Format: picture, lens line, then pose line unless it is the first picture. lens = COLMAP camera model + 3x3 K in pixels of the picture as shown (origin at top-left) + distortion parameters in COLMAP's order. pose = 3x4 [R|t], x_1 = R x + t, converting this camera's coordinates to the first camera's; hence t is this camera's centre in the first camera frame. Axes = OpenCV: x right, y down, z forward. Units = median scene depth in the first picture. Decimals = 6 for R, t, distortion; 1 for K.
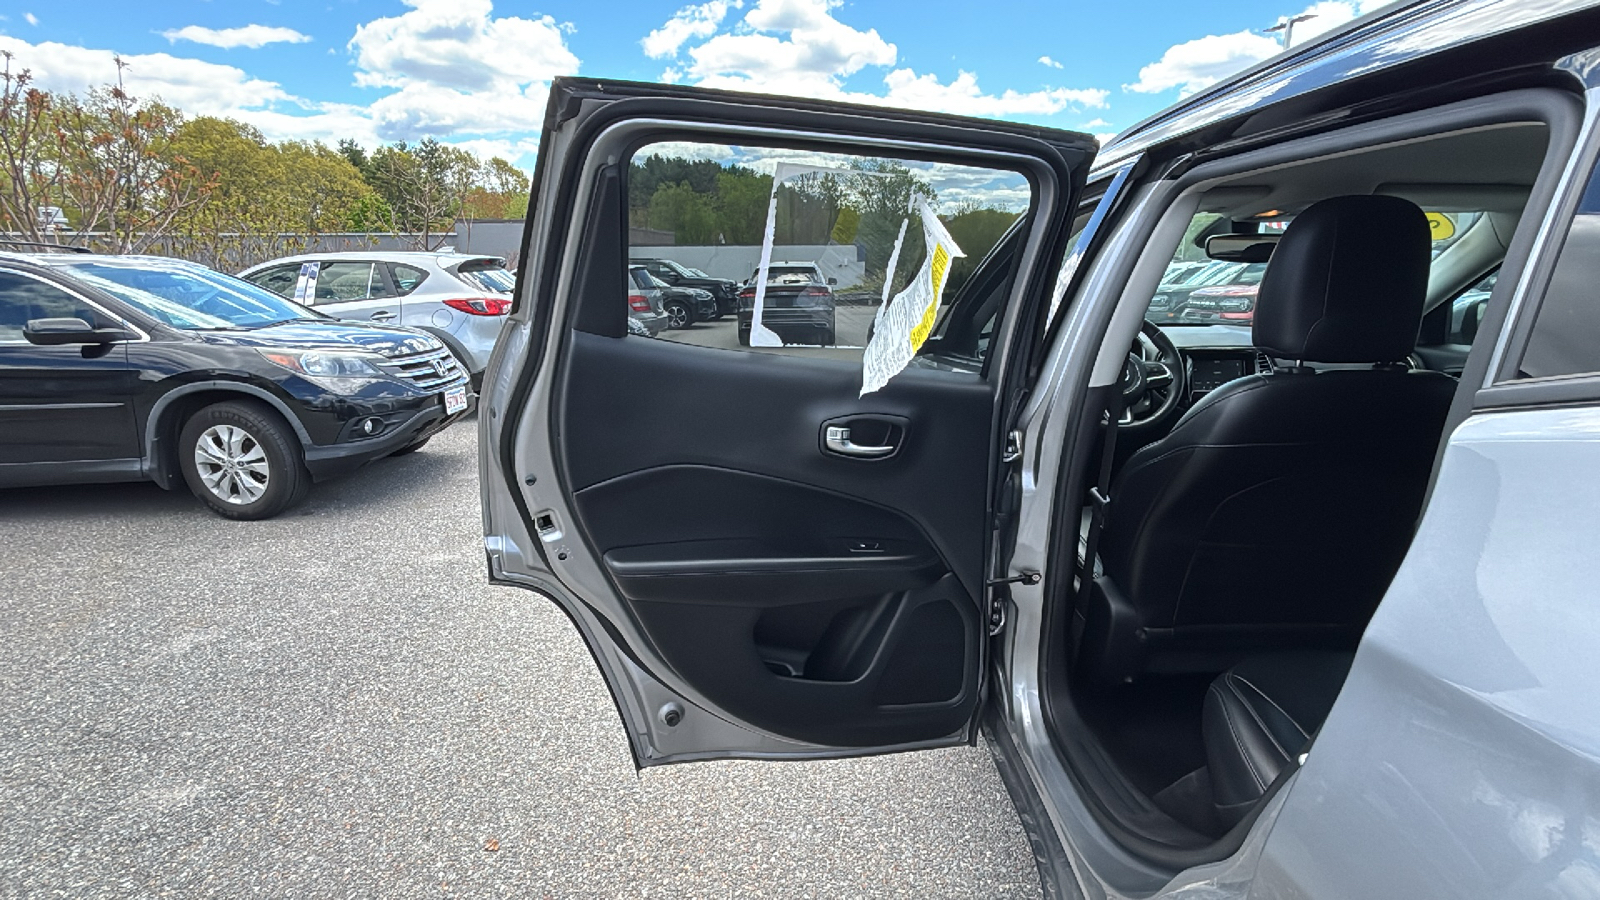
lens RADIAL K [[748.0, 0, 797.6], [0, 748.0, 465.6], [0, 0, 1]] dist [-0.016059, 0.009498]
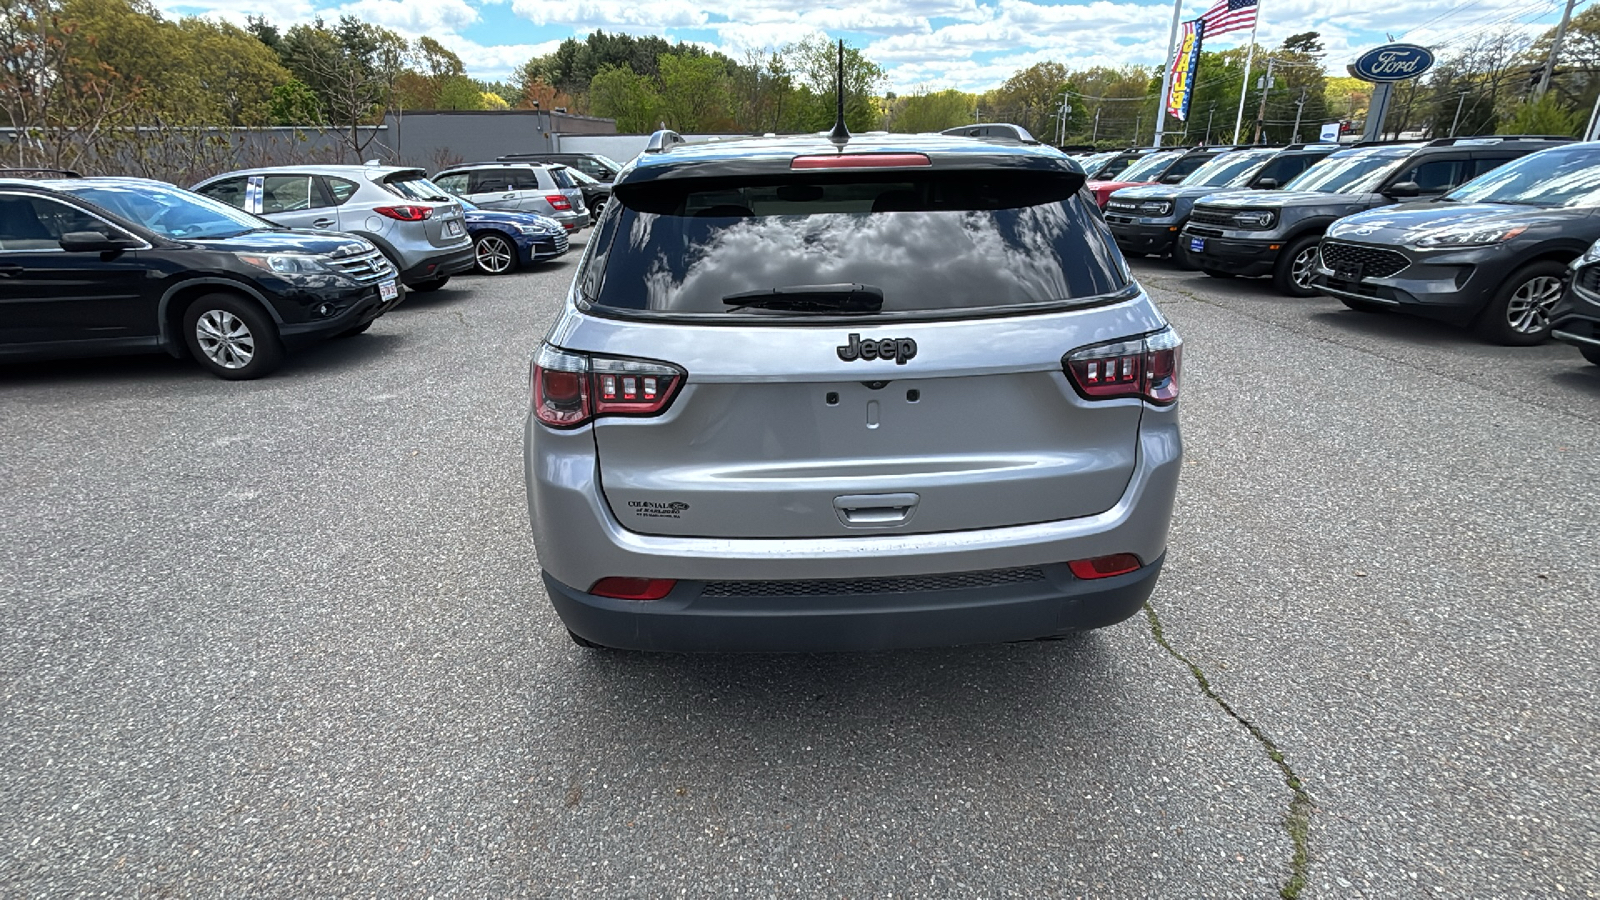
lens RADIAL K [[748.0, 0, 799.0], [0, 748.0, 454.2], [0, 0, 1]] dist [-0.016059, 0.009498]
pose [[0.998473, -0.026910, 0.048254, 0.066713], [0.020713, 0.991991, 0.124601, 0.017378], [-0.051221, -0.123411, 0.991033, -0.129281]]
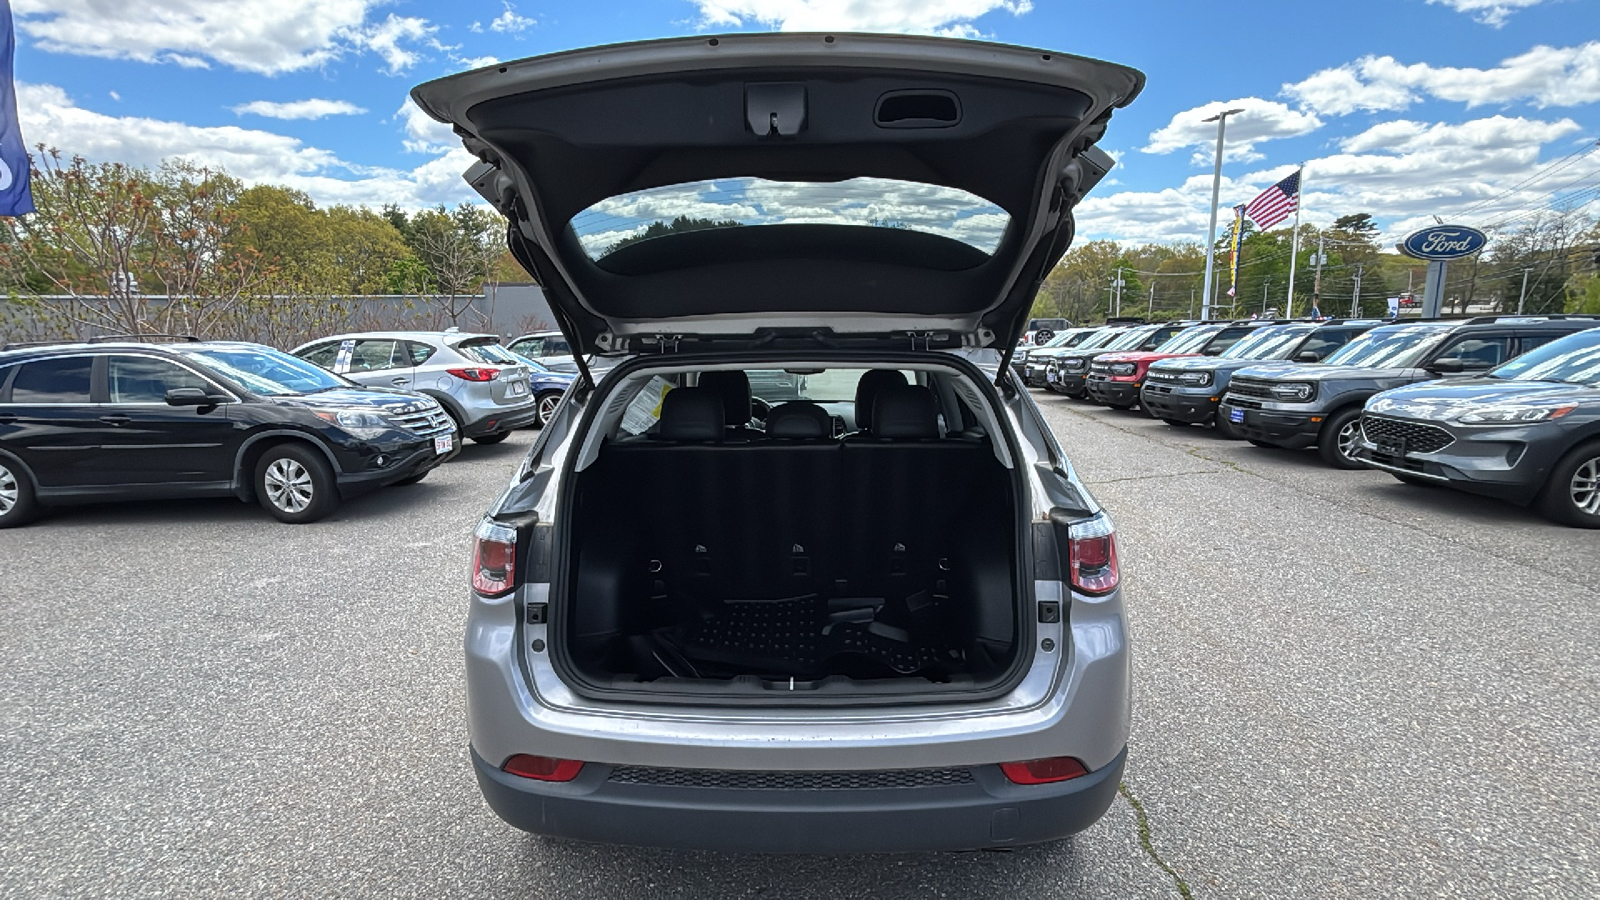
lens RADIAL K [[748.0, 0, 798.3], [0, 748.0, 454.4], [0, 0, 1]] dist [-0.016059, 0.009498]
pose [[0.999550, 0.006381, -0.029321, 0.088046], [-0.008743, 0.996662, -0.081170, 0.013948], [0.028706, 0.081390, 0.996269, -0.133732]]
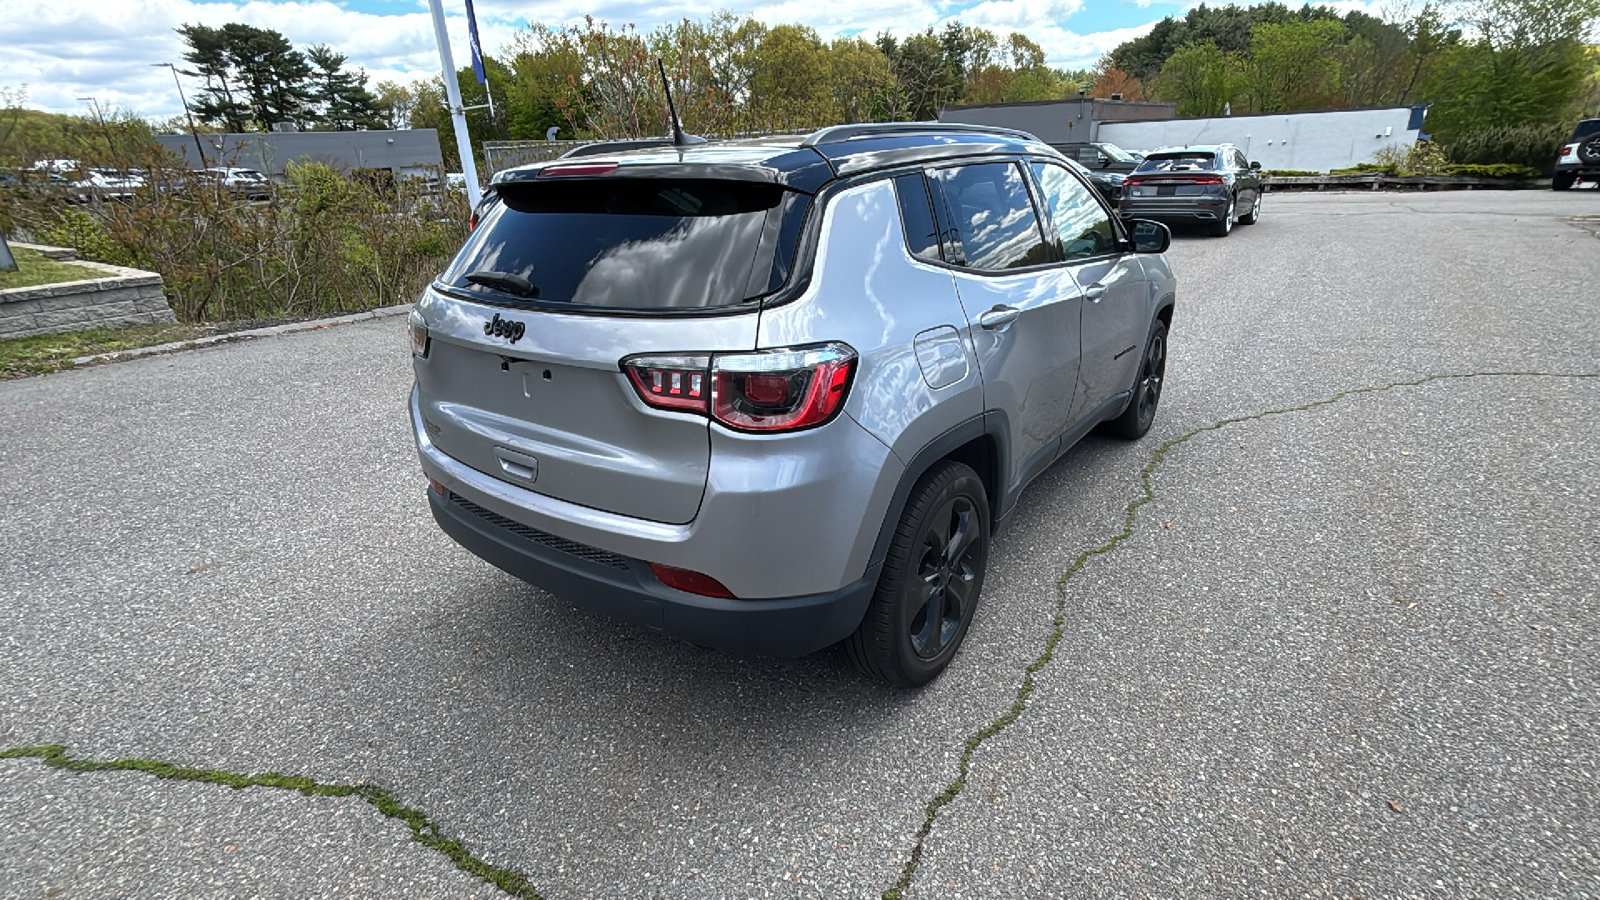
lens RADIAL K [[748.0, 0, 795.6], [0, 748.0, 451.9], [0, 0, 1]] dist [-0.016059, 0.009498]
pose [[0.804009, 0.196630, -0.561165, 0.202359], [-0.120776, 0.978072, 0.169670, 0.008685], [0.582222, -0.068641, 0.810127, -0.098496]]
